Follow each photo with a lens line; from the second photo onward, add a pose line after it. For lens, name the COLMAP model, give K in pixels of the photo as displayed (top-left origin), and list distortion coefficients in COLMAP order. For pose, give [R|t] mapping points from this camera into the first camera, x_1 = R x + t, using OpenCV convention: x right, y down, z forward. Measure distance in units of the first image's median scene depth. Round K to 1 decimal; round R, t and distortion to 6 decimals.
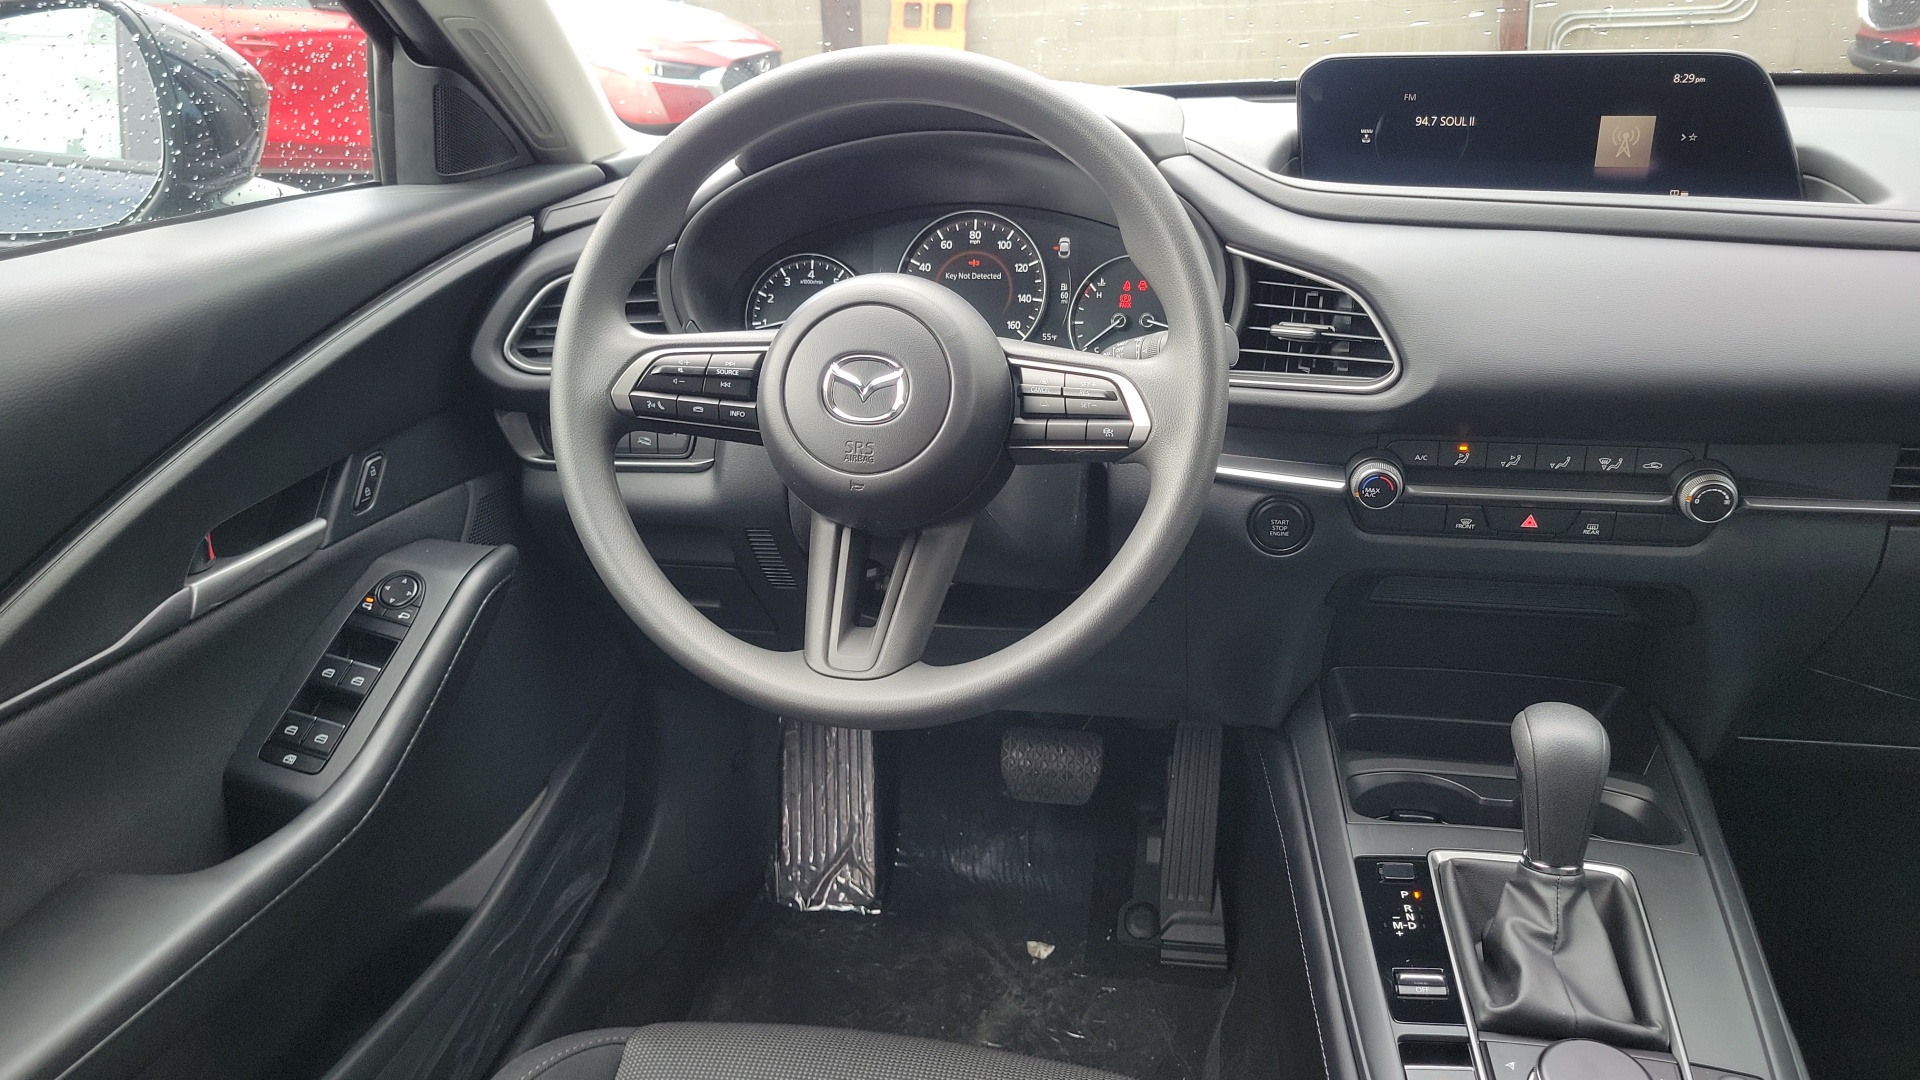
lens RADIAL K [[1436.3, 0, 942.4], [0, 1436.3, 540.9], [0, 0, 1]] dist [0.031122, -0.005893]
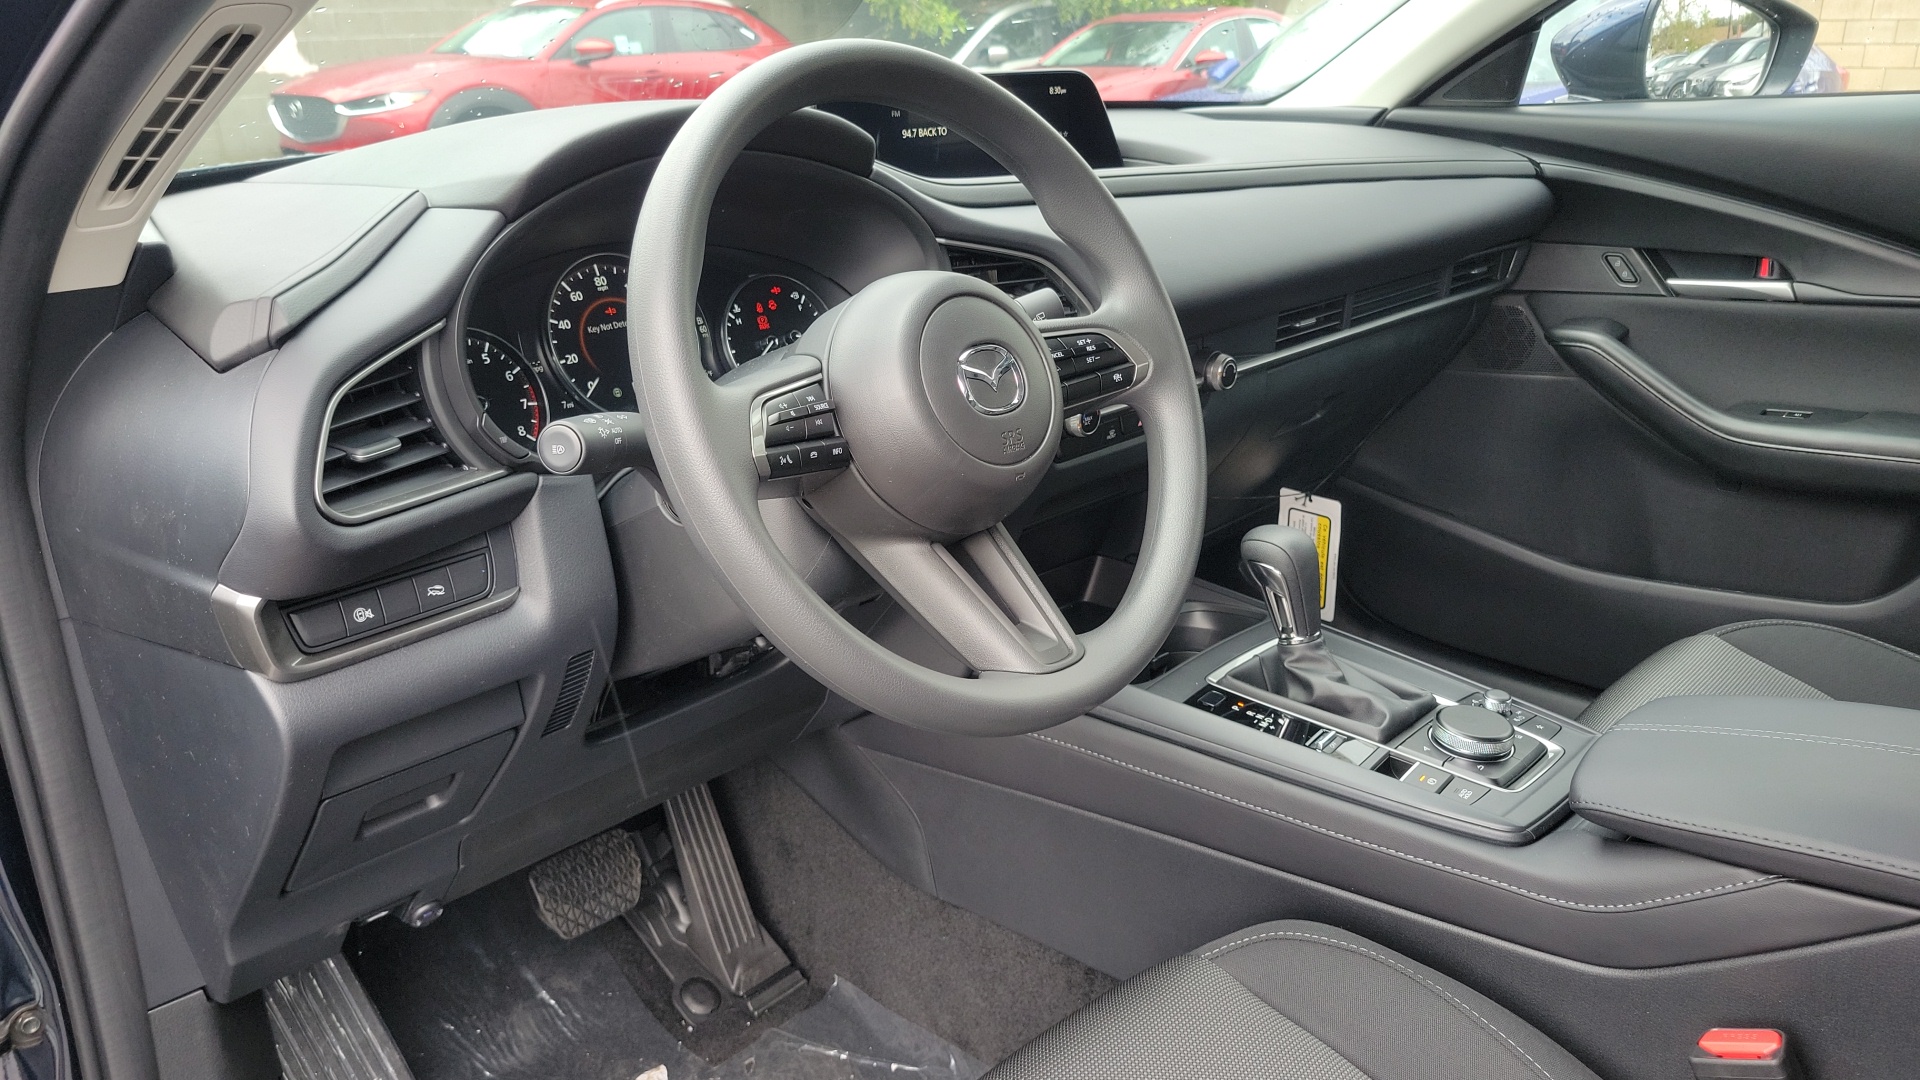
lens RADIAL K [[1436.3, 0, 942.4], [0, 1436.3, 540.9], [0, 0, 1]] dist [0.031122, -0.005893]
pose [[0.533326, -0.262937, 0.804008, -0.743568], [0.325708, 0.941014, 0.091689, -0.086751], [-0.780691, 0.212971, 0.587507, 0.403115]]
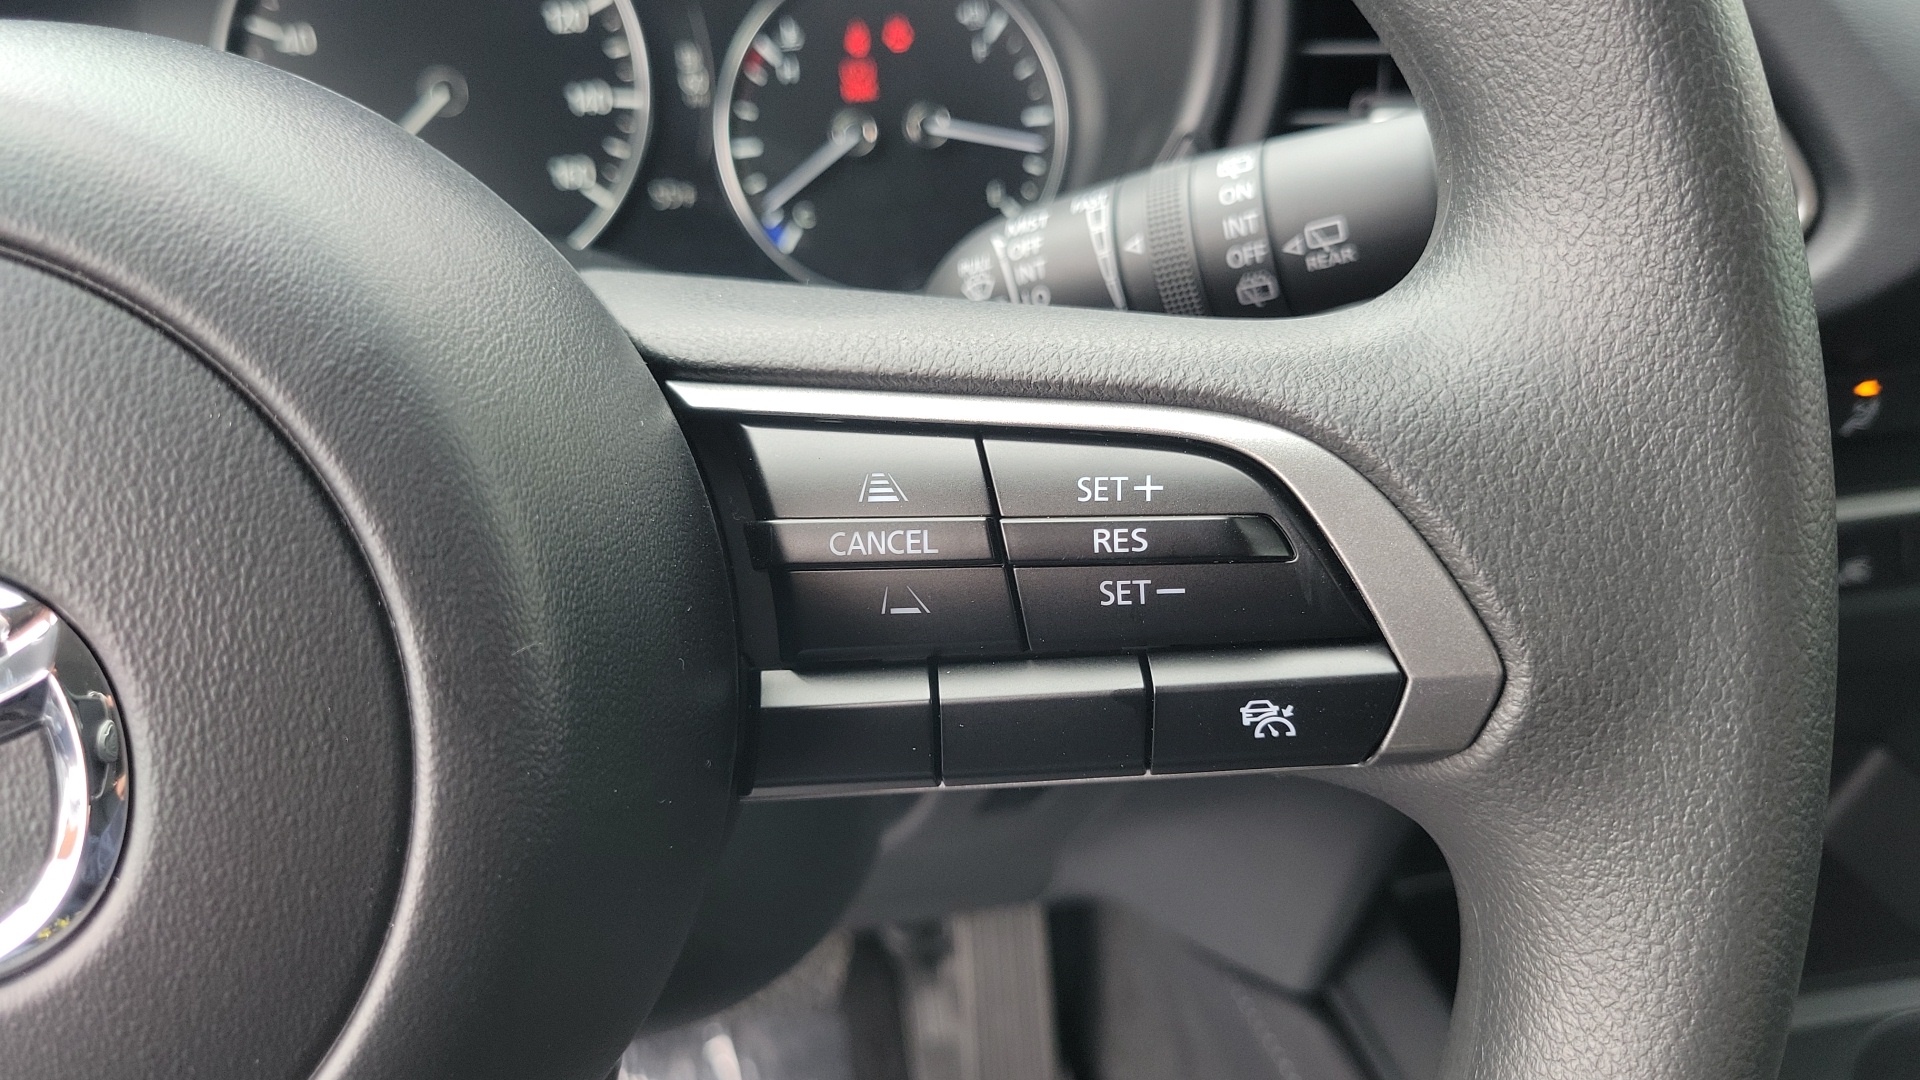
lens RADIAL K [[1512.4, 0, 960.0], [0, 1512.4, 540.0], [0, 0, 1]] dist [-0.010521, -0.005485]
pose [[0.939965, -0.182101, 0.288624, 0.015459], [0.145534, 0.978871, 0.143637, -0.115702], [-0.308683, -0.093009, 0.946607, 0.687700]]
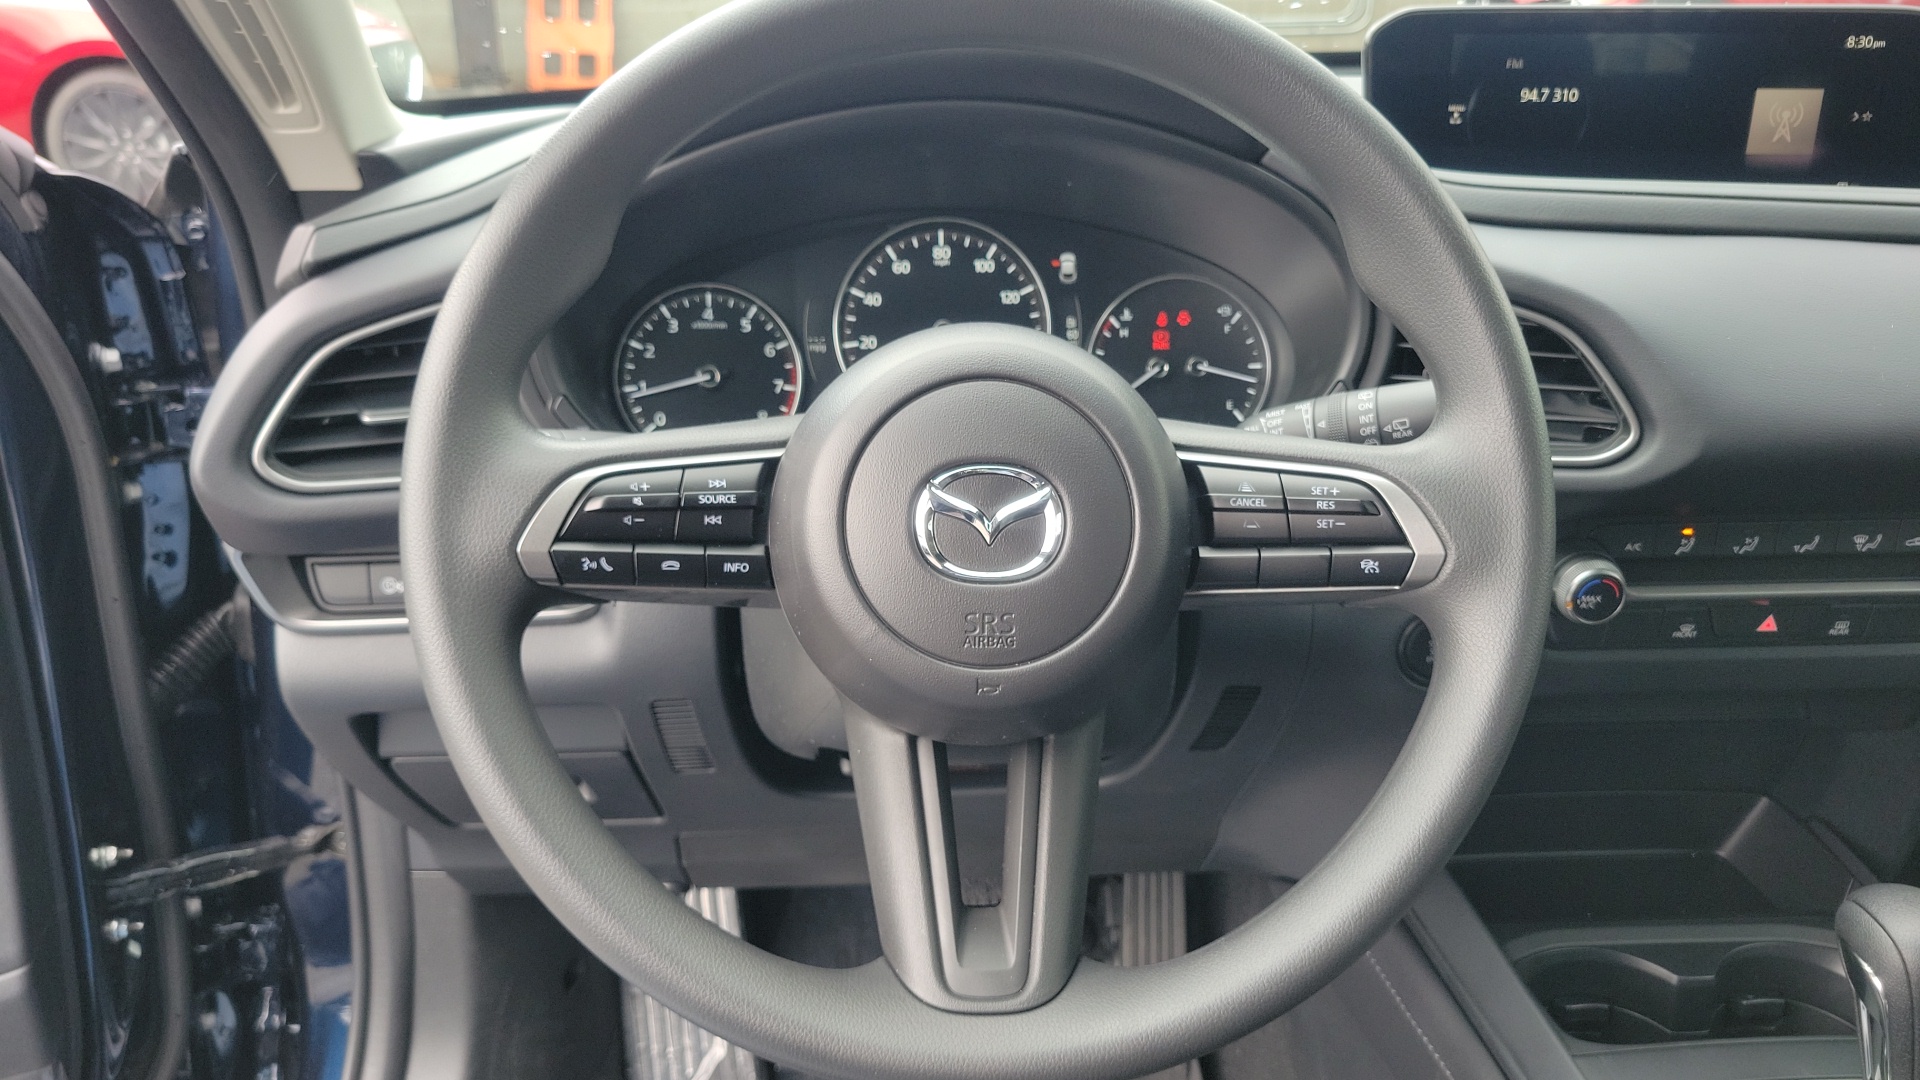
lens RADIAL K [[1455.9, 0, 960.0], [0, 1455.9, 540.0], [0, 0, 1]] dist [0.013665, -0.006113]
pose [[0.969180, -0.065364, 0.237522, -0.175288], [0.067044, 0.997750, 0.001009, -0.084809], [-0.237054, 0.014947, 0.971382, 0.358556]]
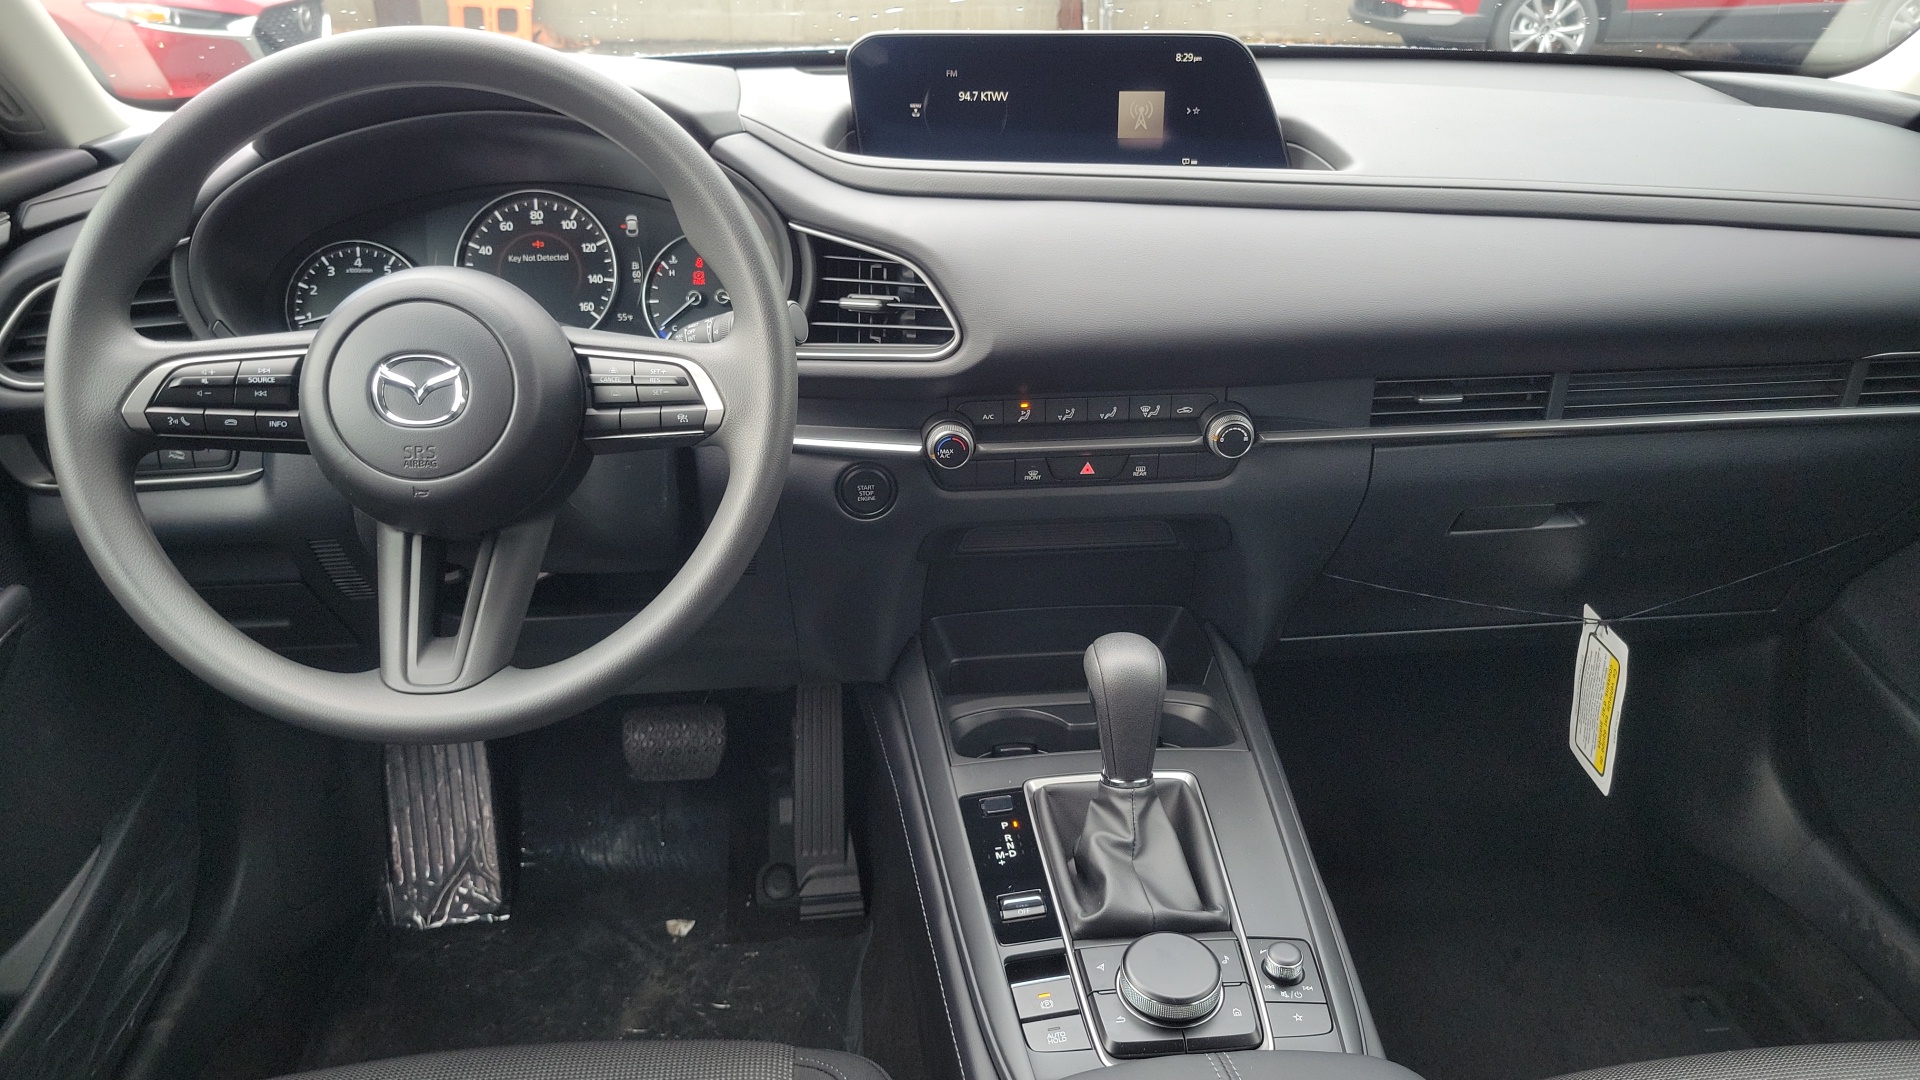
lens RADIAL K [[1436.3, 0, 970.0], [0, 1436.3, 531.1], [0, 0, 1]] dist [0.031322, -0.008708]
pose [[0.958425, -0.092685, 0.269871, 0.024688], [0.085791, 0.995616, 0.037257, -0.014292], [-0.272141, -0.012555, 0.962175, -0.019657]]
